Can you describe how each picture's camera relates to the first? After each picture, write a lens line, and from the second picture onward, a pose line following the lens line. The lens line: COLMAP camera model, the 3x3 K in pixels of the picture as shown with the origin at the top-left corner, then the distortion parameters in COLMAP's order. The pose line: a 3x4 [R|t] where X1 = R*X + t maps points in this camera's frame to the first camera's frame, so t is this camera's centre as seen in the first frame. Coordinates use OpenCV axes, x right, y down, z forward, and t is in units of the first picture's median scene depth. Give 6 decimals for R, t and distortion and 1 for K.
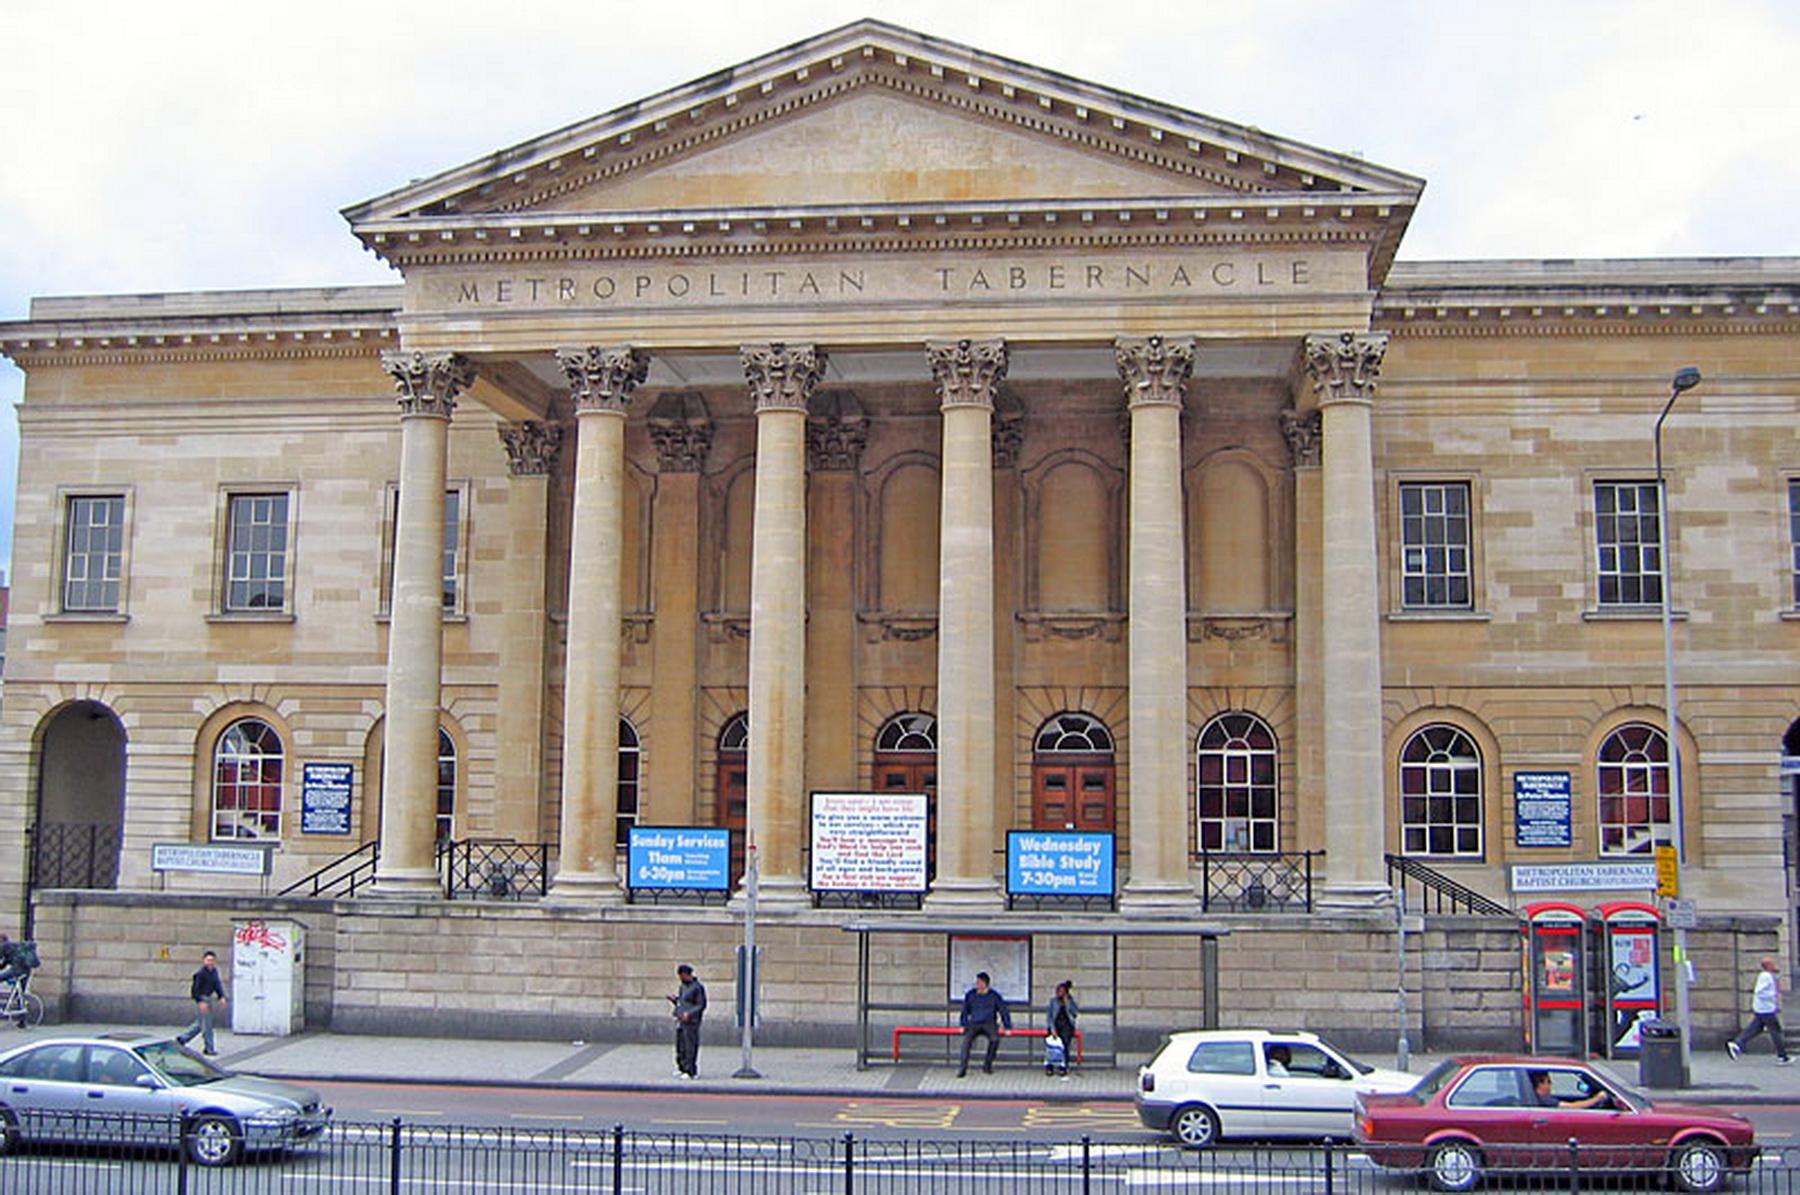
lens RADIAL K [[2053.0, 0, 903.5], [0, 2053.0, 517.4], [0, 0, 1]] dist [-0.100993, 0.027775]
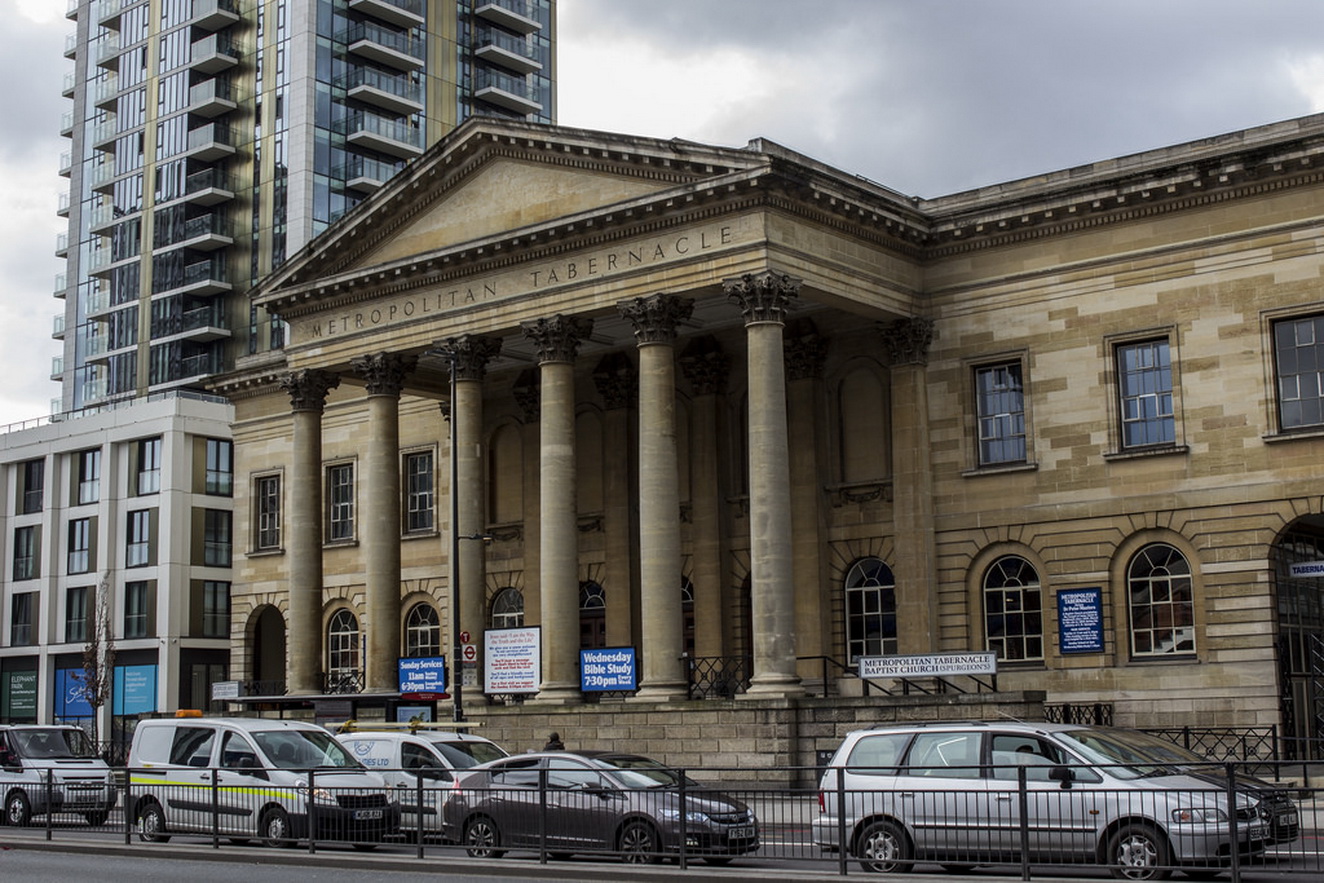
lens RADIAL K [[1801.5, 0, 662.0], [0, 1801.5, 441.5], [0, 0, 1]] dist [-0.030046, -0.025969]
pose [[0.839037, -0.107712, -0.533306, 0.759791], [0.104396, 0.993866, -0.036487, 0.055734], [0.533965, -0.025062, 0.845135, -0.048941]]
